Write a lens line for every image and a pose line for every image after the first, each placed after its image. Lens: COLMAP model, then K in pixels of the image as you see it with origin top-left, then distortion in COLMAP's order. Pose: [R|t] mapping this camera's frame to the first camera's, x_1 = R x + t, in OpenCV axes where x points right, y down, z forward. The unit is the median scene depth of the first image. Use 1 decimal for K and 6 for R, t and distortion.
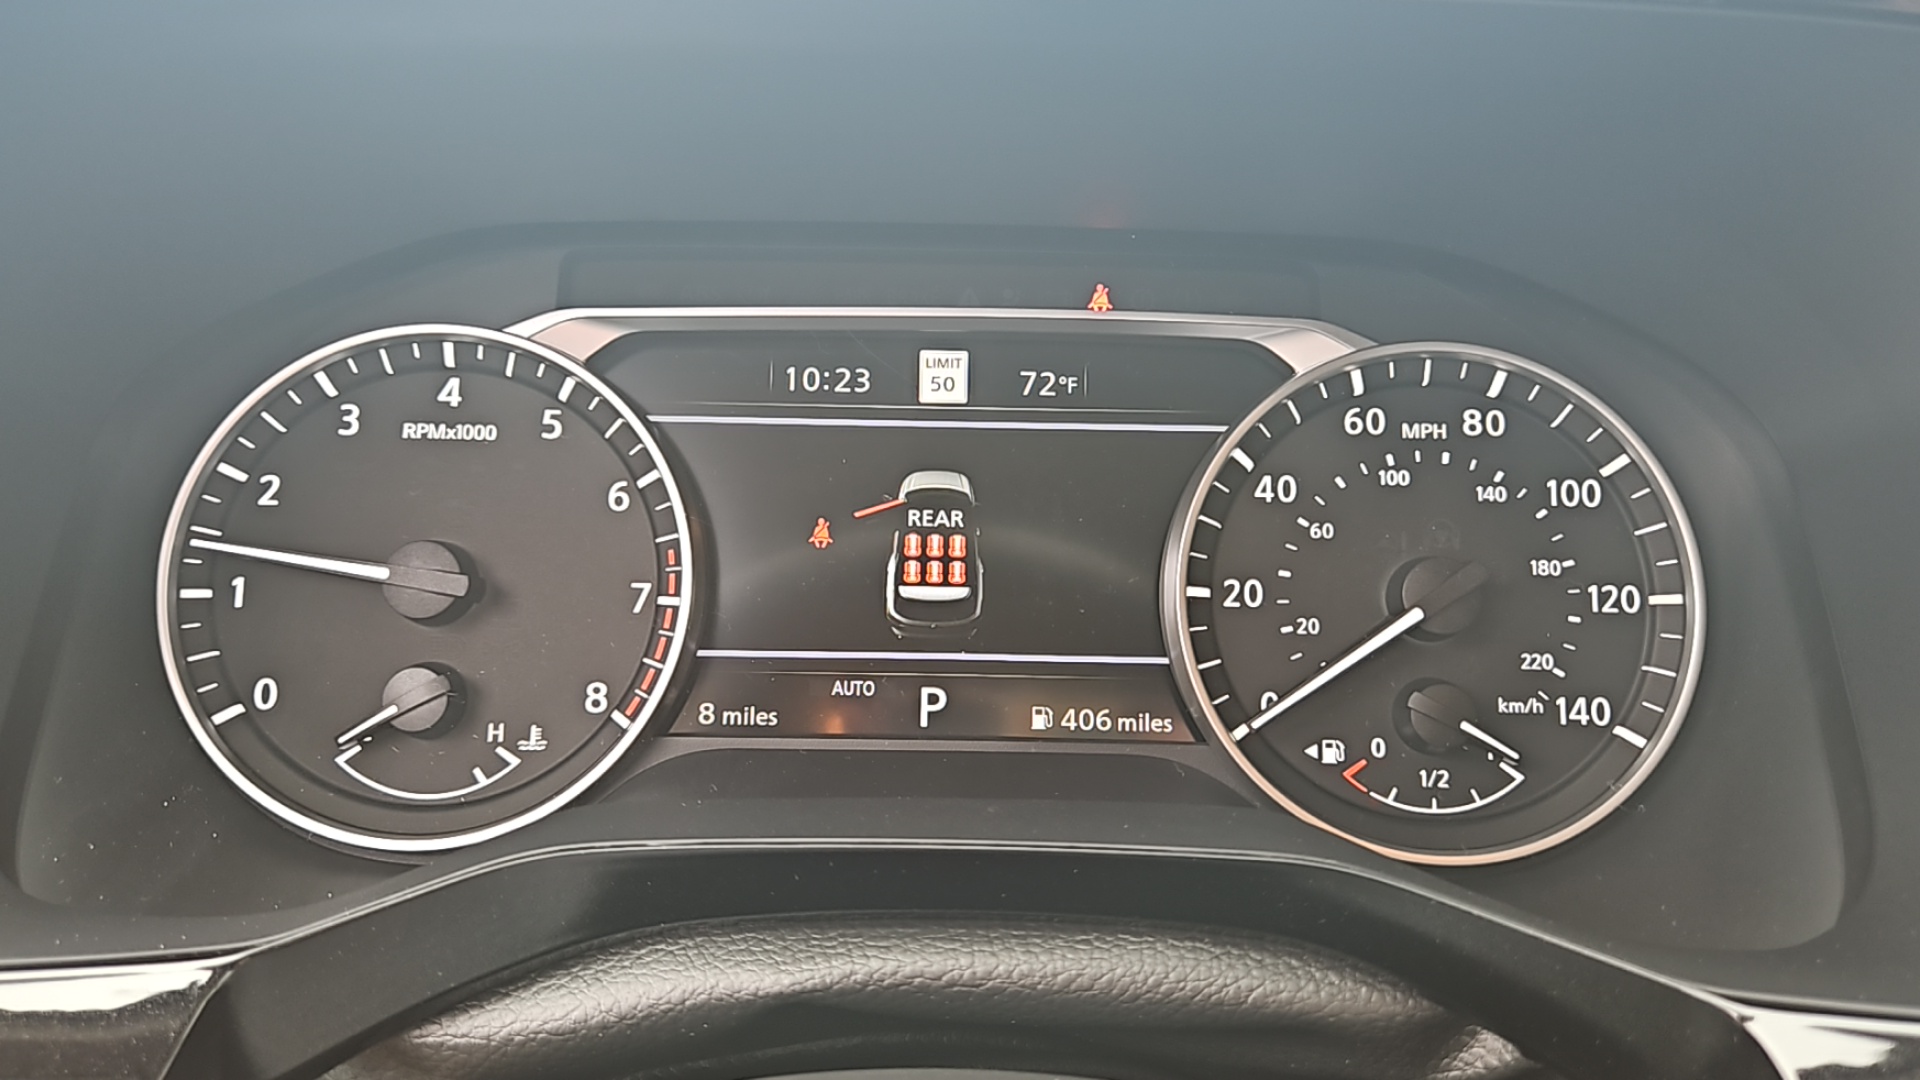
lens RADIAL K [[1435.7, 0, 956.5], [0, 1435.7, 544.1], [0, 0, 1]] dist [0.041695, -0.017511]
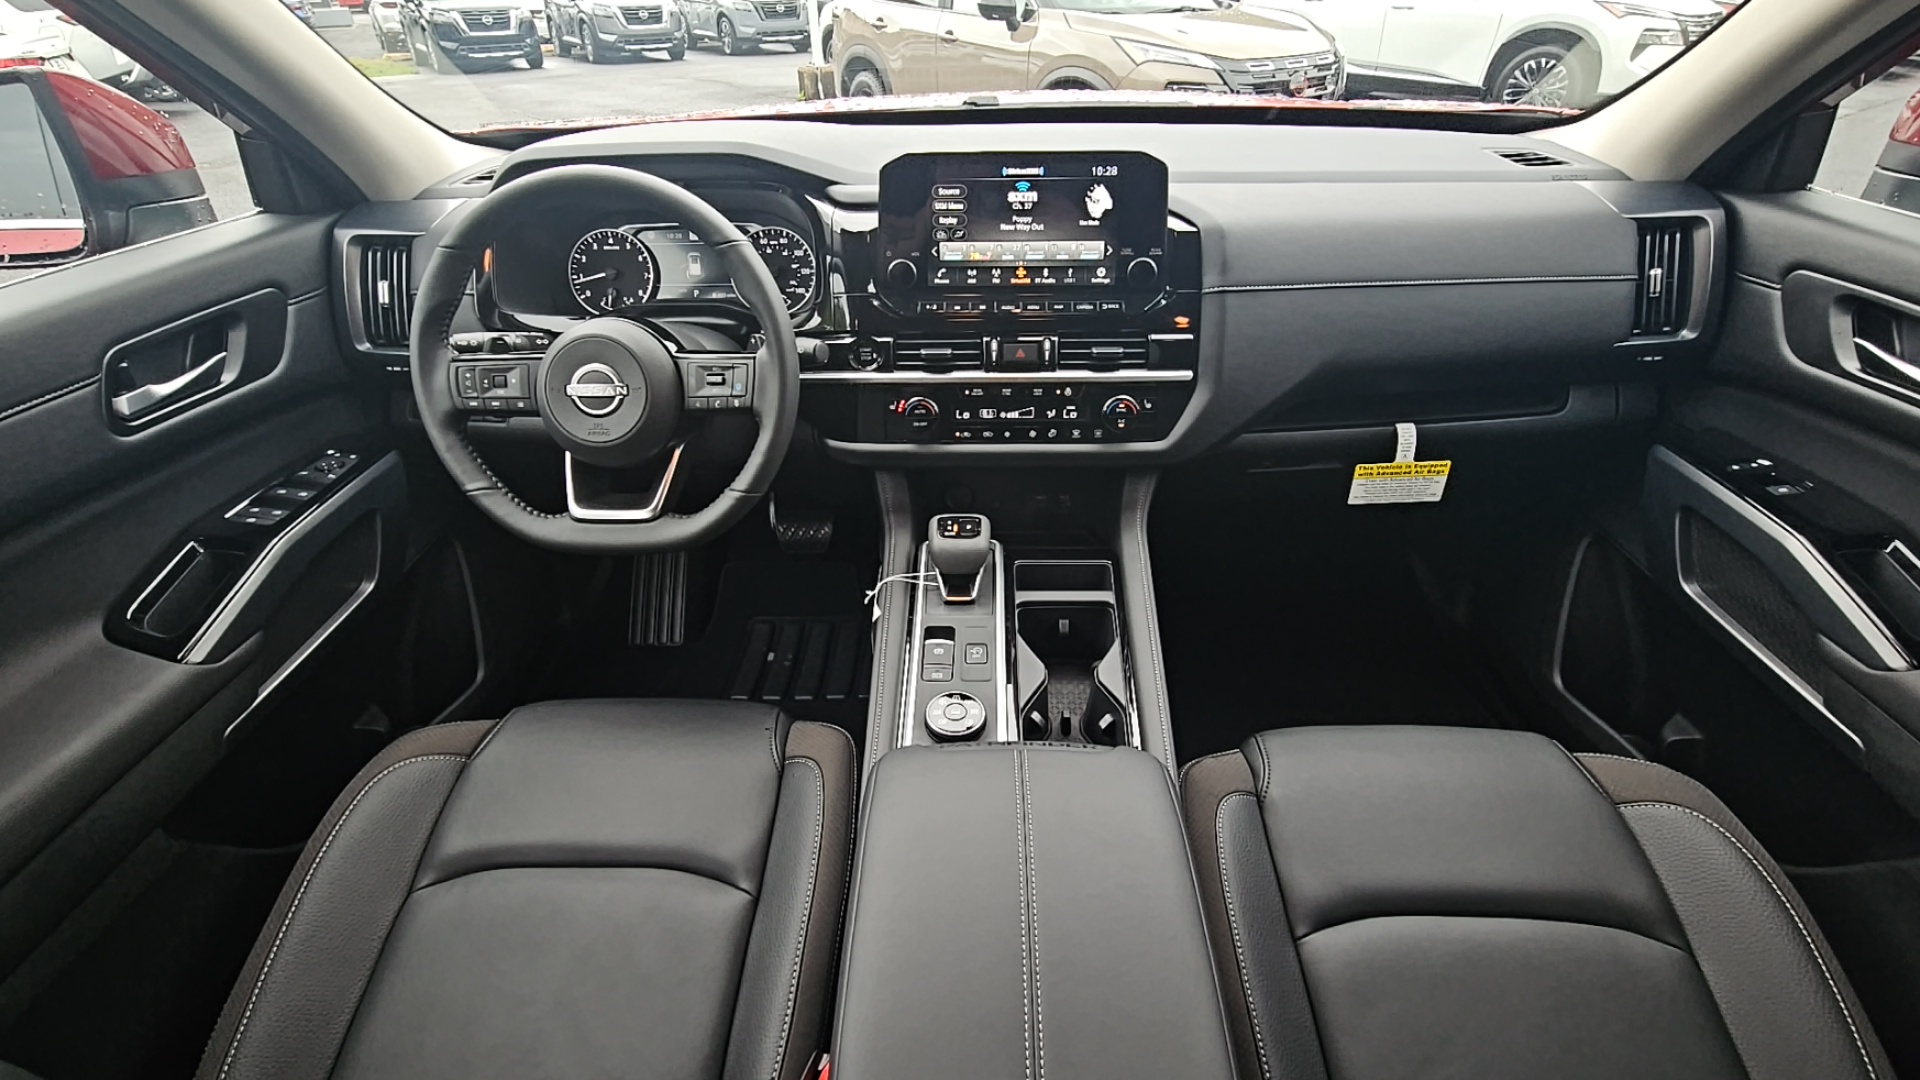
lens RADIAL K [[860.5, 0, 948.8], [0, 860.5, 545.4], [0, 0, 1]] dist [0.018809, -0.013520]
pose [[0.998301, -0.013276, -0.056733, 1.256752], [0.029221, 0.956469, 0.290369, 0.105135], [0.050408, -0.291533, 0.955232, -2.767043]]
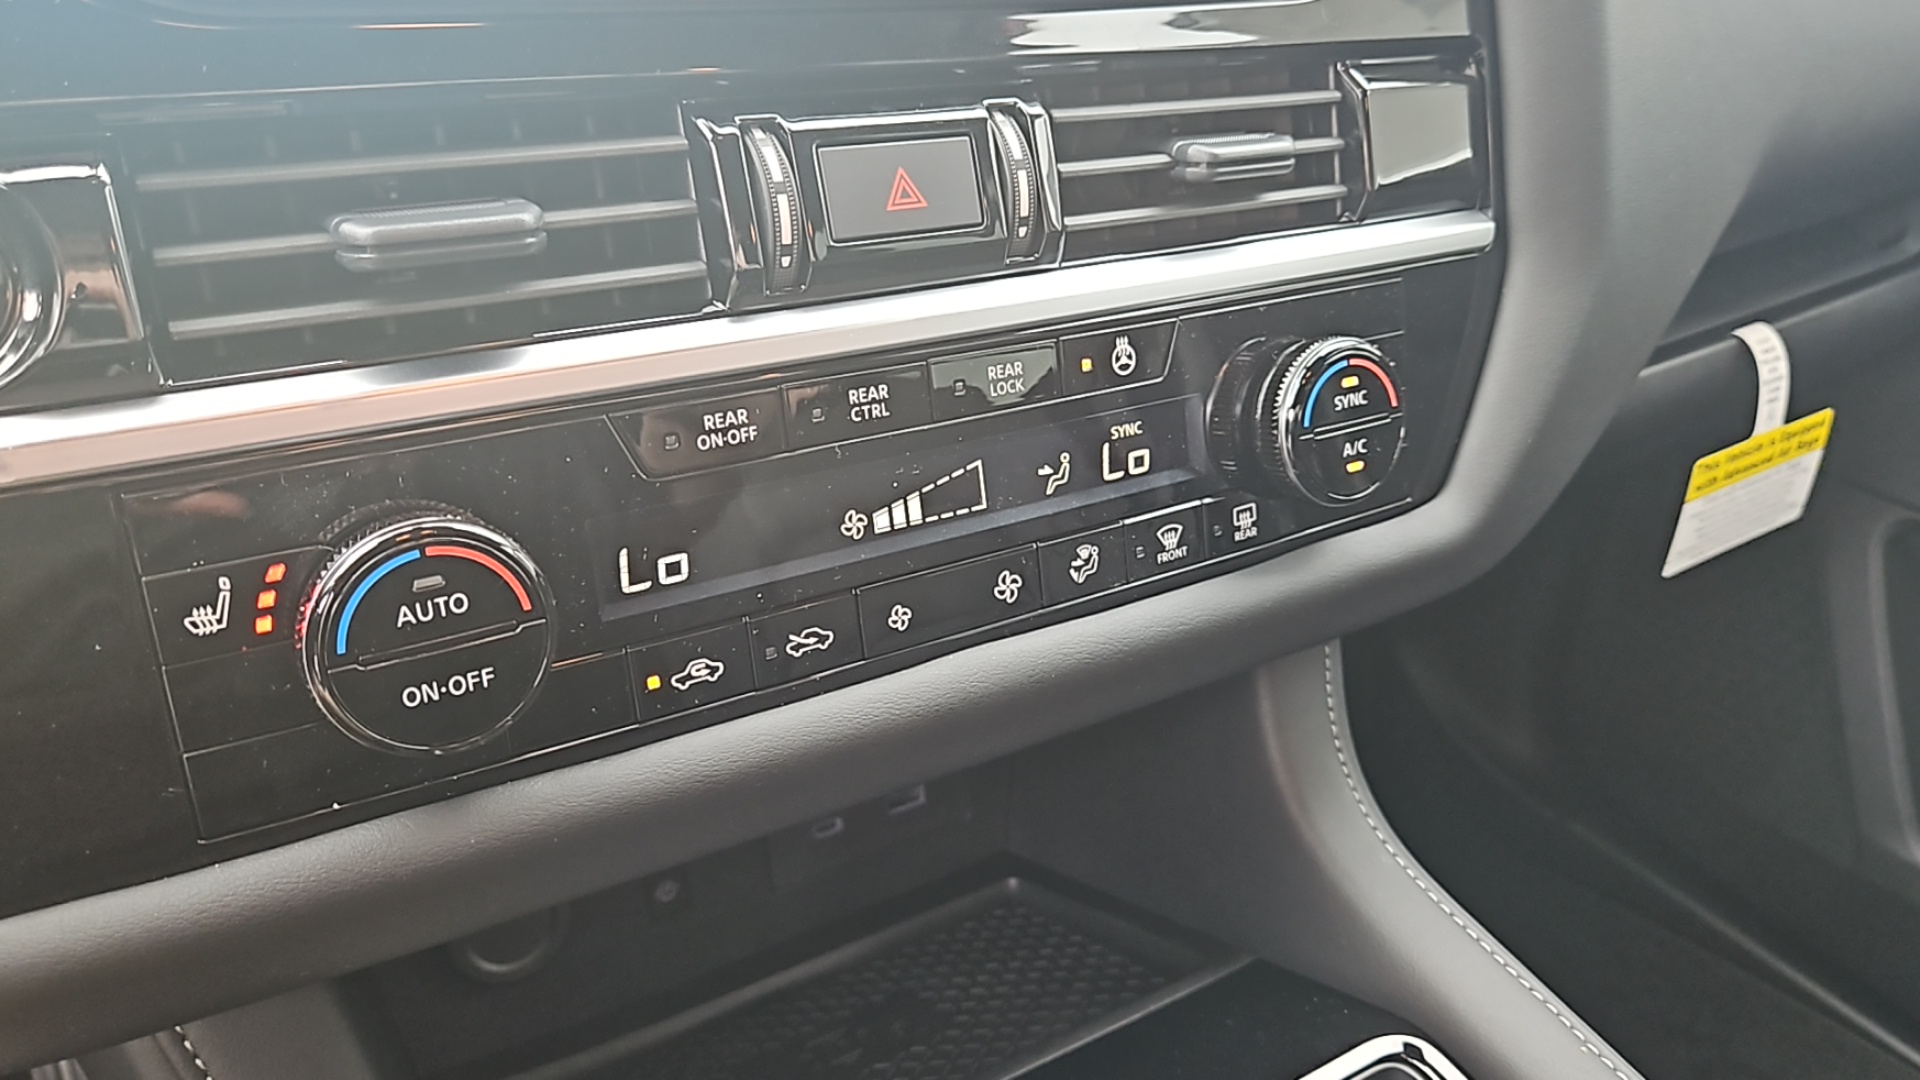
lens RADIAL K [[1435.7, 0, 954.7], [0, 1435.7, 542.6], [0, 0, 1]] dist [0.041695, -0.017511]
pose [[0.848779, -0.223579, 0.479153, 0.856637], [0.110056, 0.961058, 0.253486, 0.335029], [-0.517167, -0.162420, 0.840332, -0.478866]]
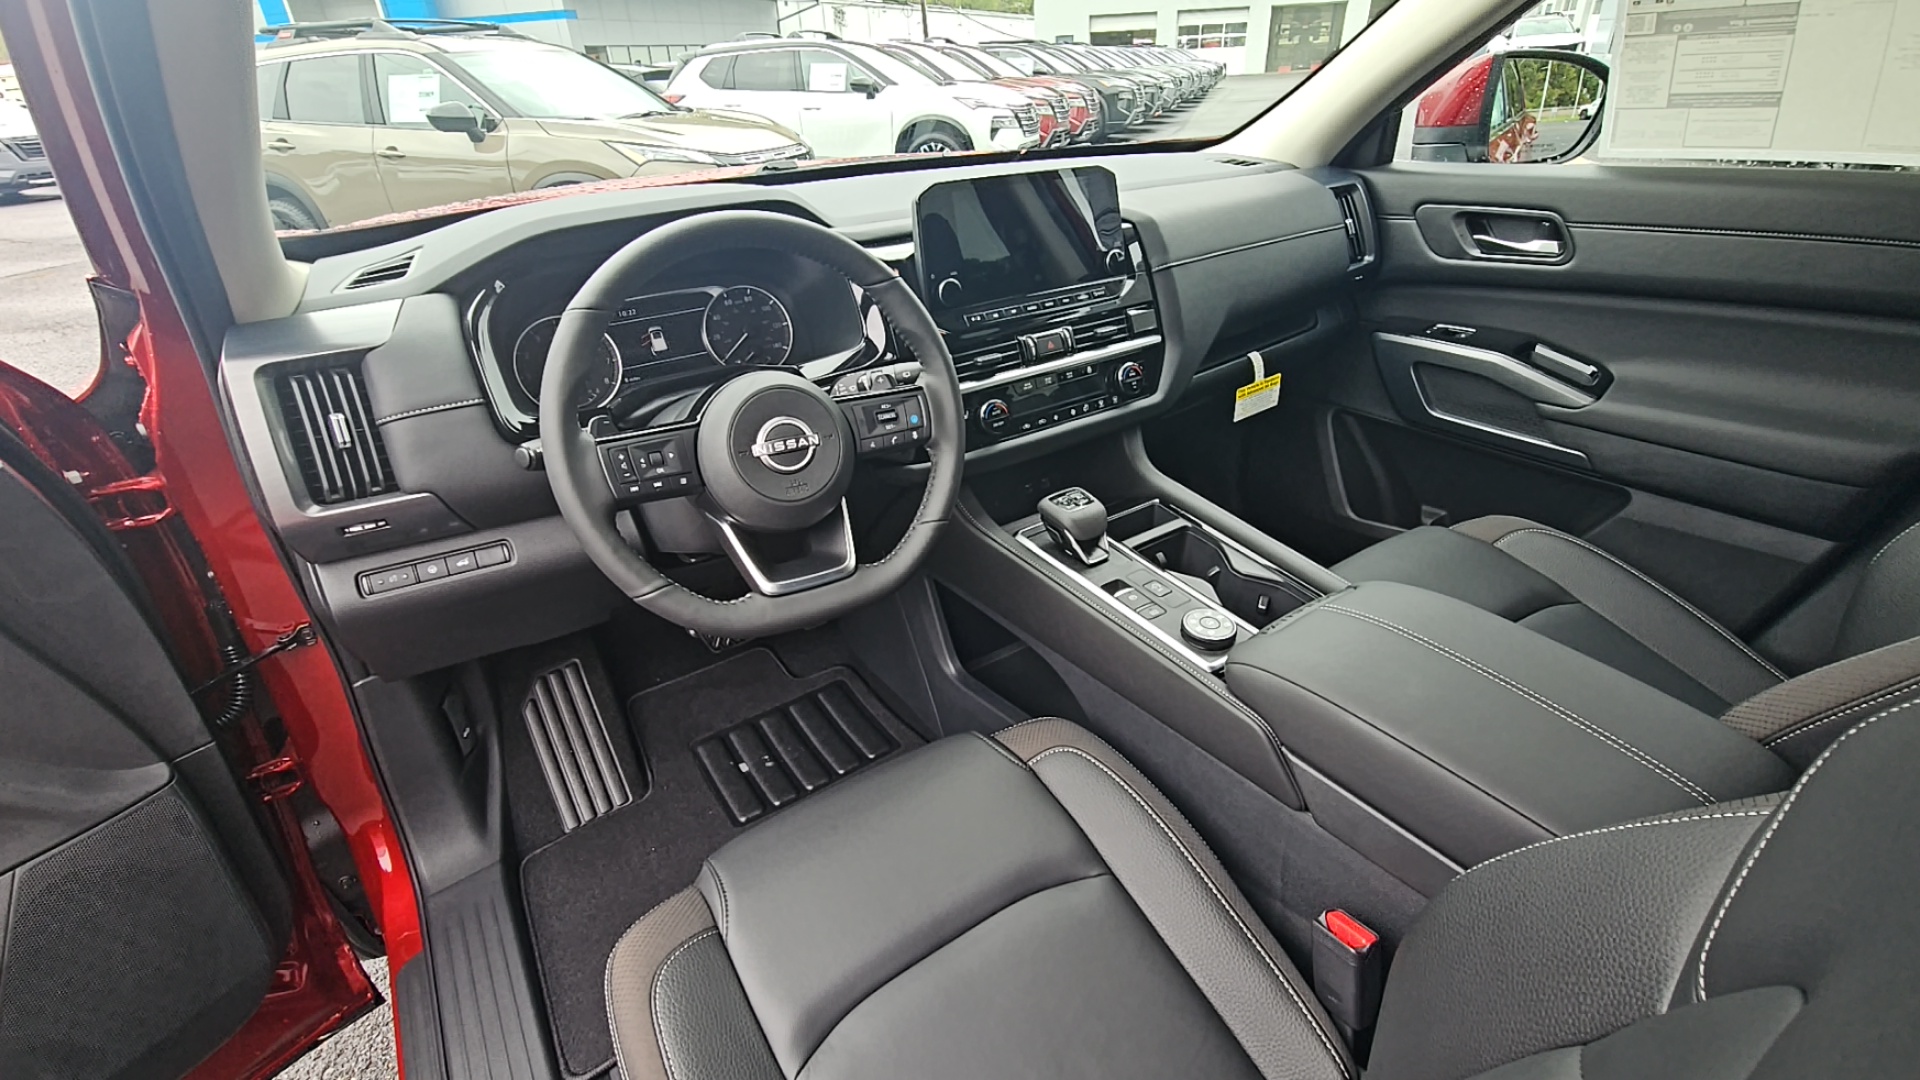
lens RADIAL K [[860.5, 0, 962.1], [0, 860.5, 536.5], [0, 0, 1]] dist [0.018809, -0.013520]
pose [[0.830253, -0.311794, 0.462023, -0.815989], [0.212641, 0.943397, 0.254531, 0.116536], [-0.515232, -0.113080, 0.849558, -2.486036]]
